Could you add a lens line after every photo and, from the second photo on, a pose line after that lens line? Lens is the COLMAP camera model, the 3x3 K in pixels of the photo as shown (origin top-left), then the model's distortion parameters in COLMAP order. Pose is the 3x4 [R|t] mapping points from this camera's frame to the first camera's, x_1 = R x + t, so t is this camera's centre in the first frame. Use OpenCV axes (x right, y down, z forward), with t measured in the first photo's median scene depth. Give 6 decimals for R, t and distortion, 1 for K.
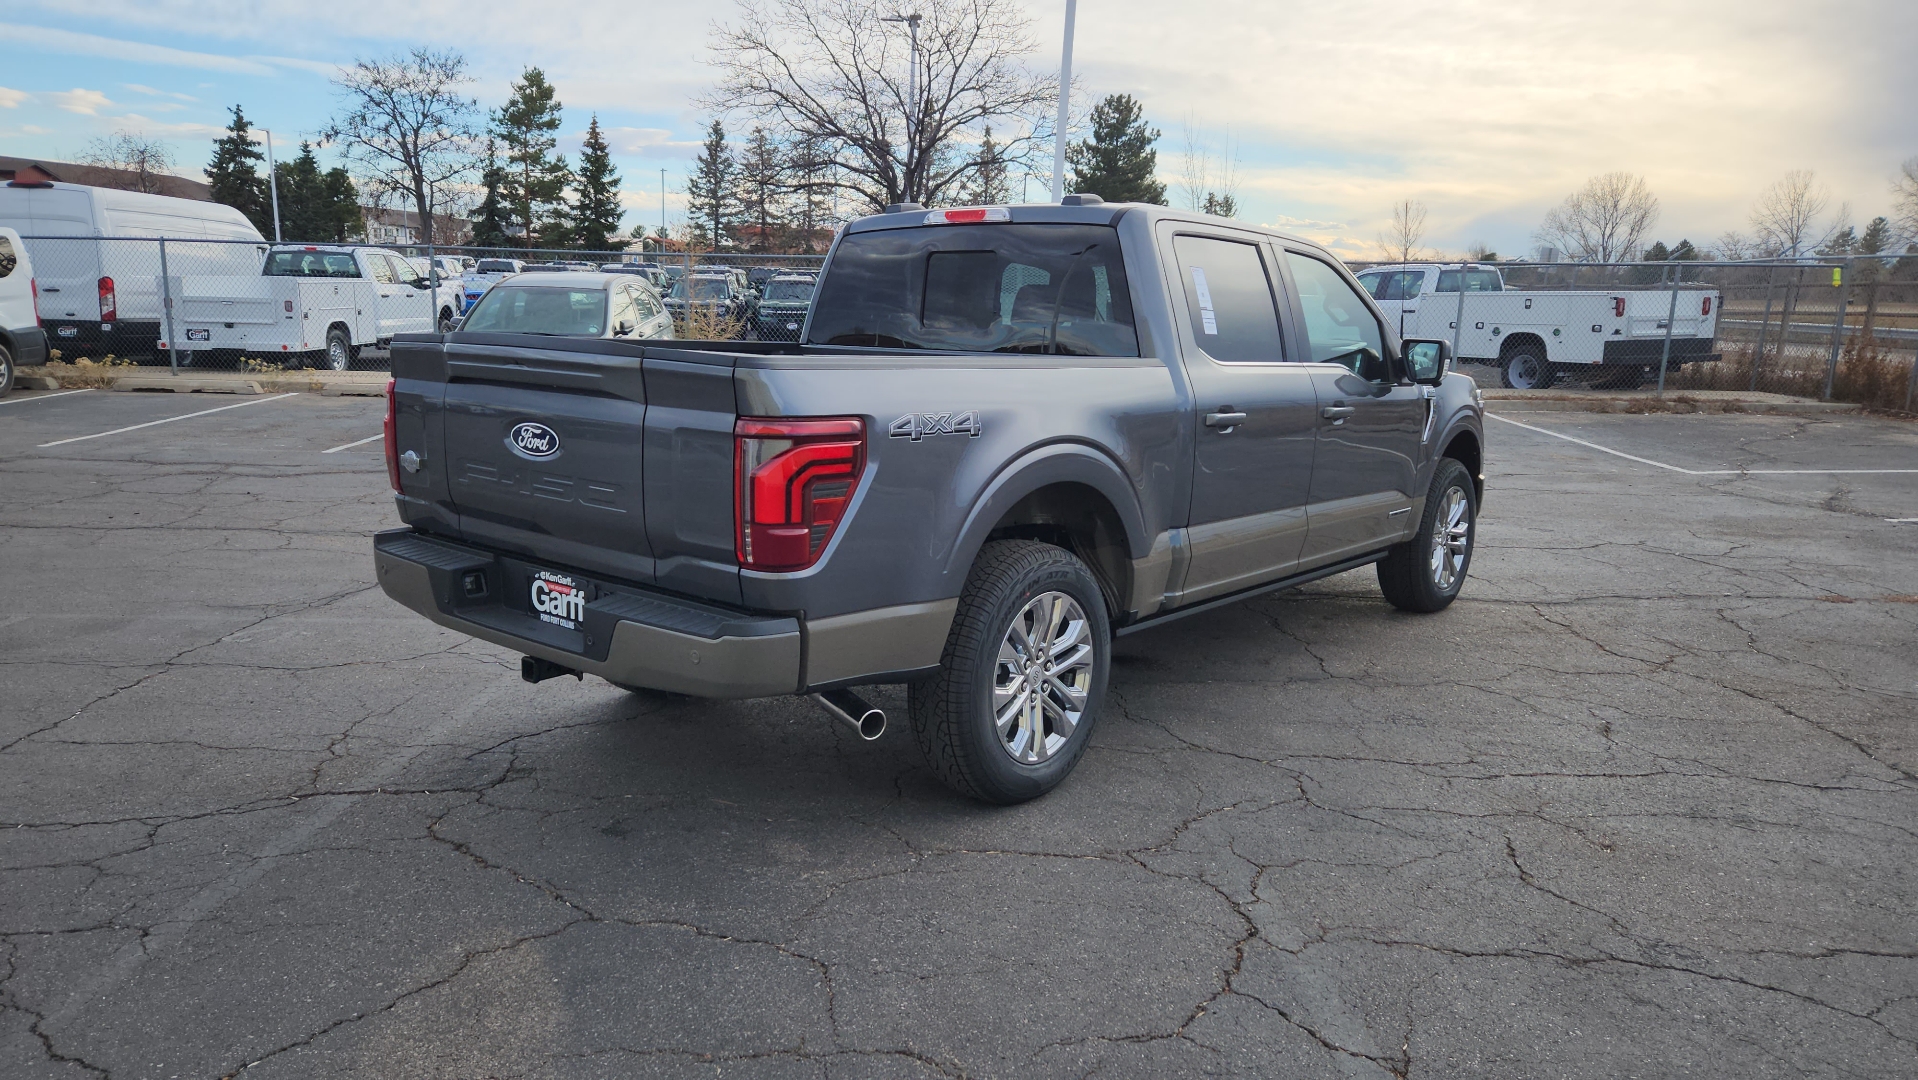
lens RADIAL K [[1281.1, 0, 933.2], [0, 1281.1, 545.3], [0, 0, 1]] dist [0.073341, -0.057716]
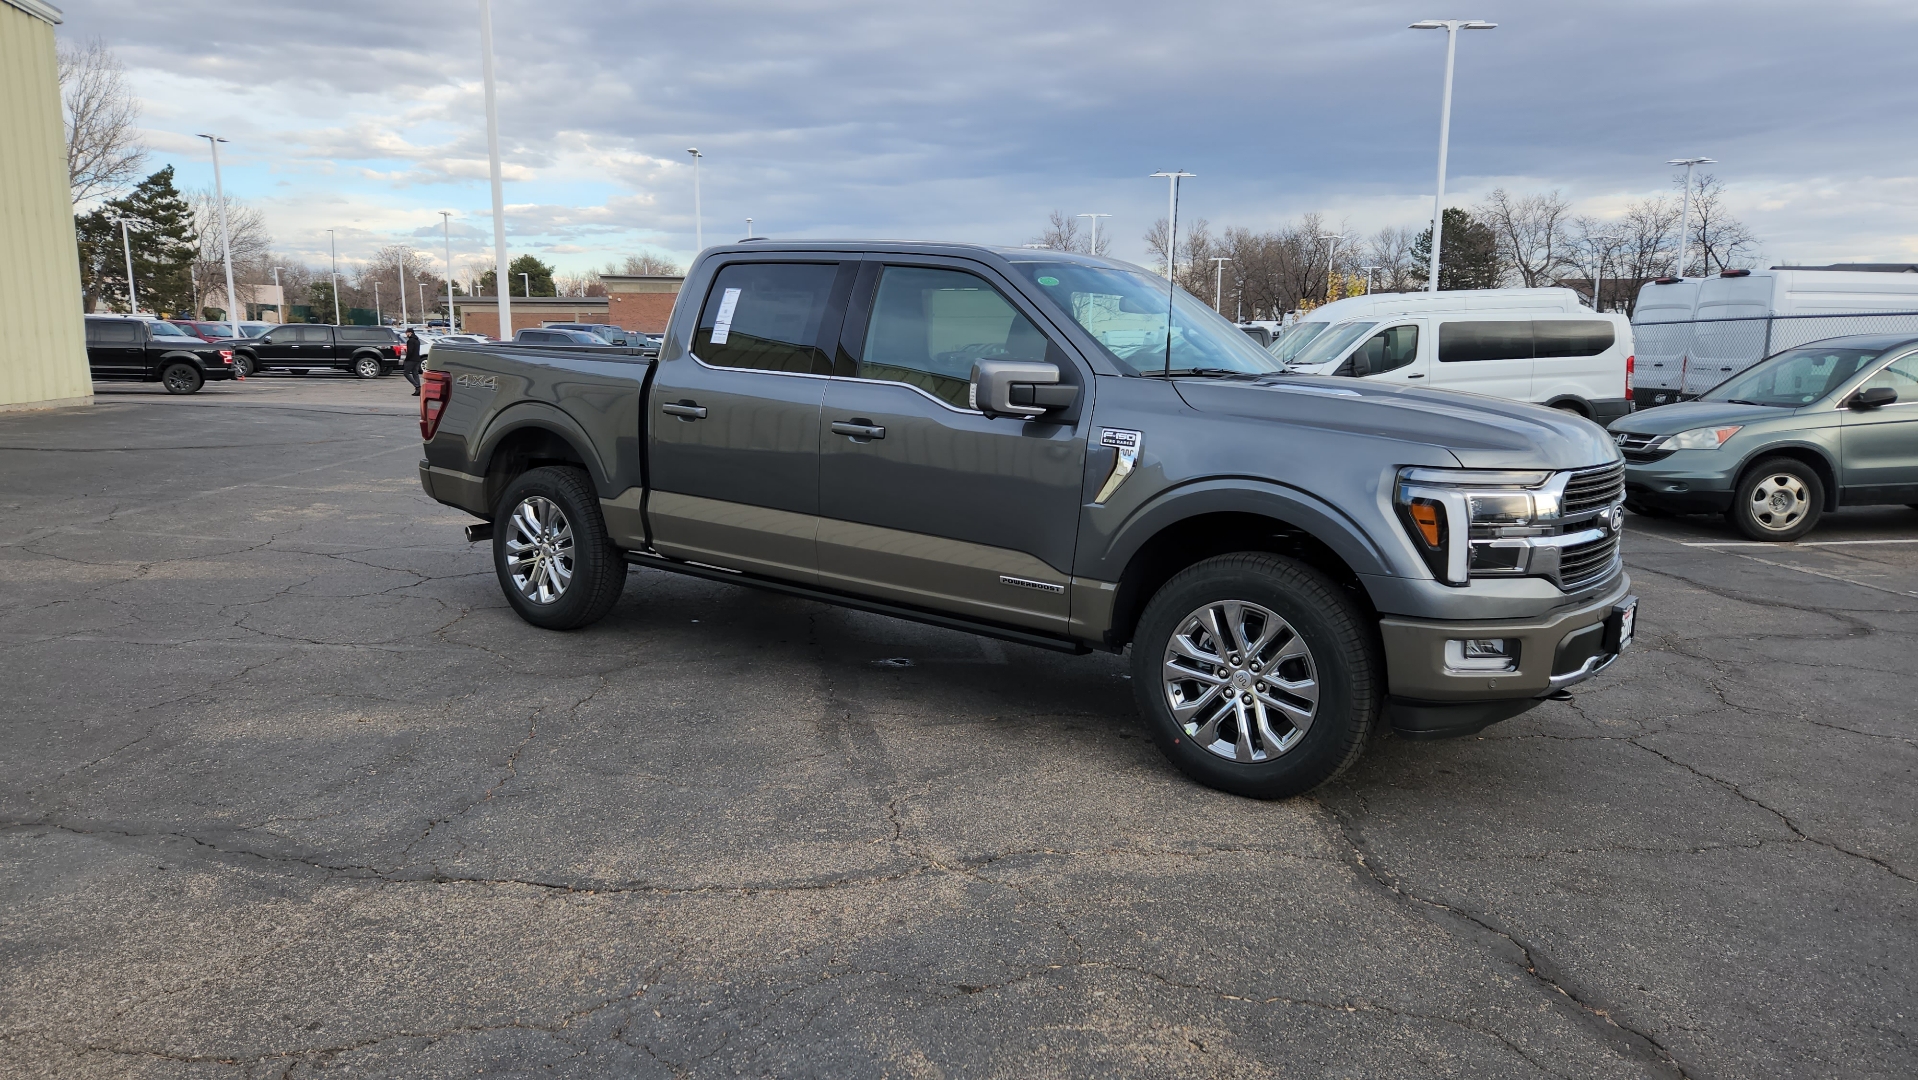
lens RADIAL K [[1278.2, 0, 927.2], [0, 1278.2, 520.5], [0, 0, 1]] dist [0.074803, -0.058403]
pose [[0.062480, 0.112958, -0.991633, 0.986822], [-0.207519, 0.973330, 0.097797, -0.110176], [0.976234, 0.199672, 0.084255, 0.769730]]
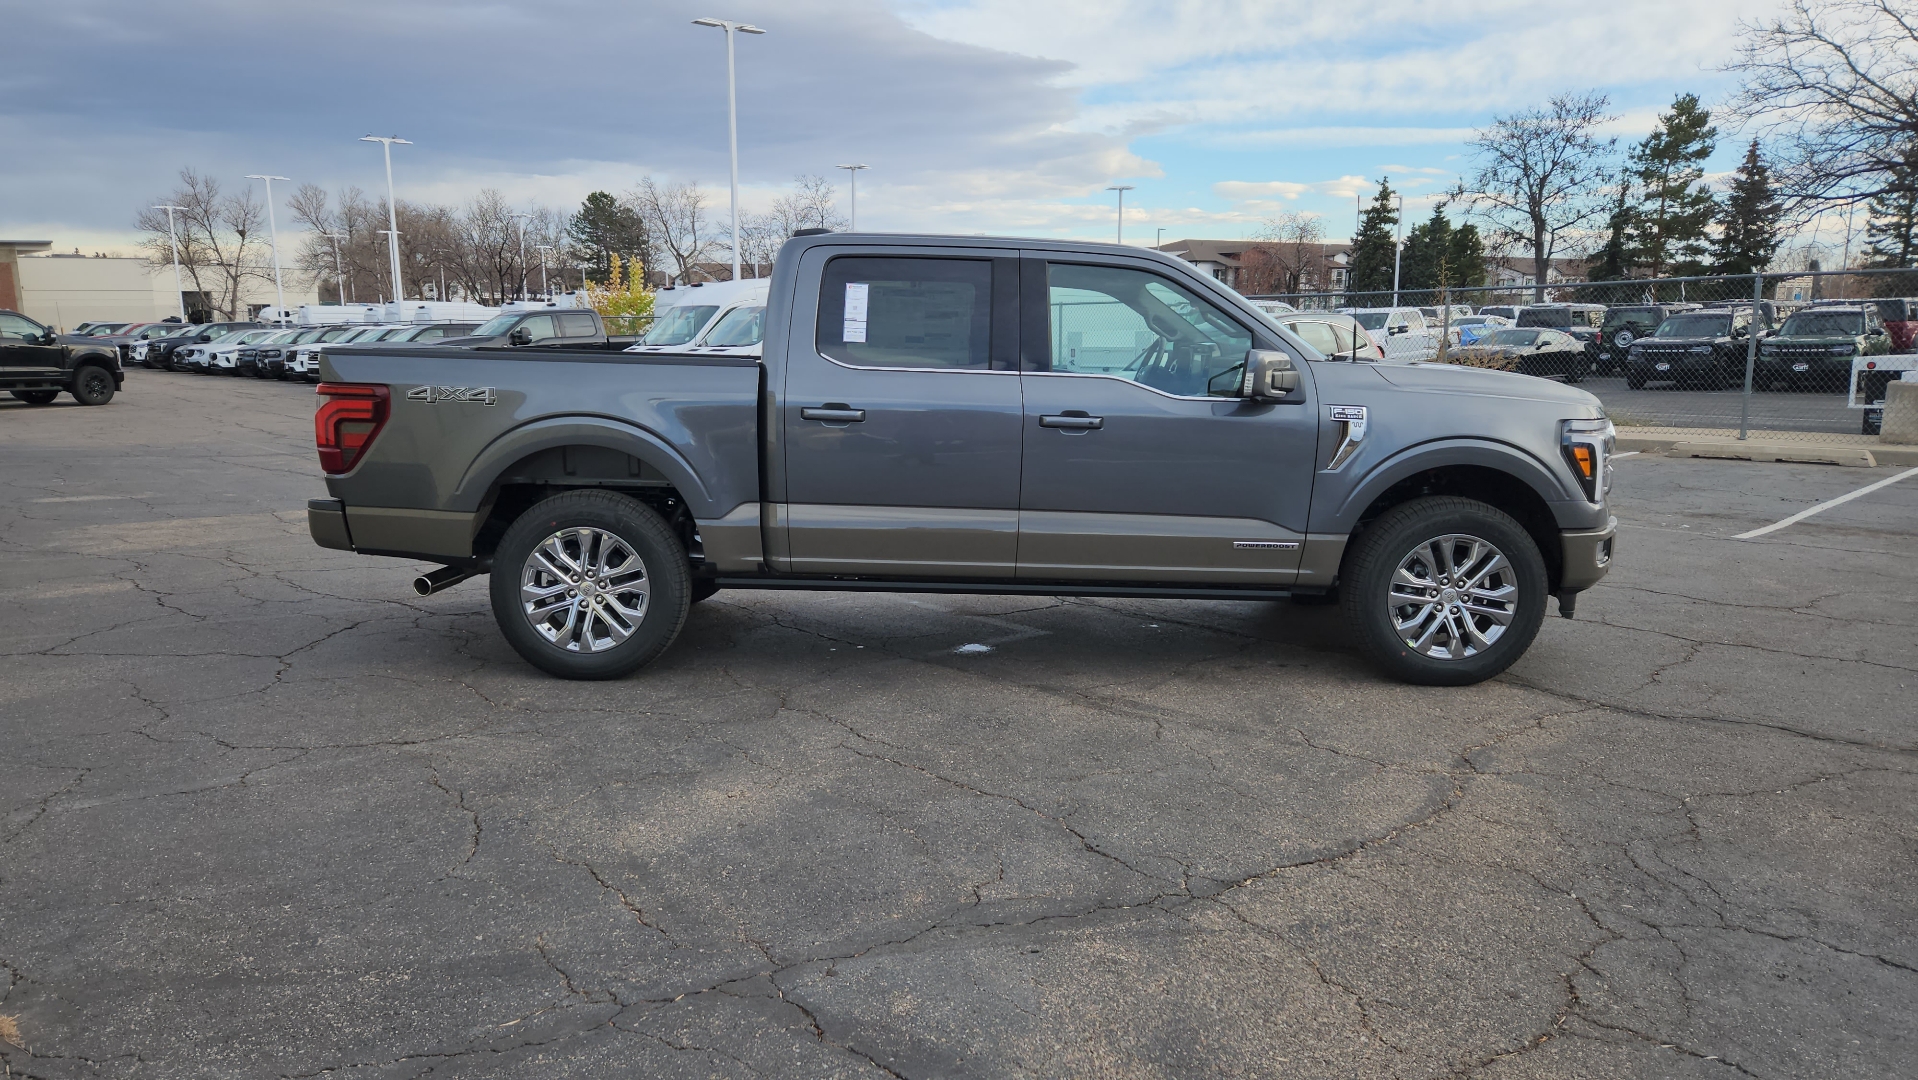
lens RADIAL K [[1281.1, 0, 930.4], [0, 1281.1, 544.1], [0, 0, 1]] dist [0.073341, -0.057716]
pose [[0.649178, 0.100482, -0.753971, 0.780657], [-0.130911, 0.991205, 0.019382, -0.011427], [0.749287, 0.086120, 0.656622, 0.216542]]
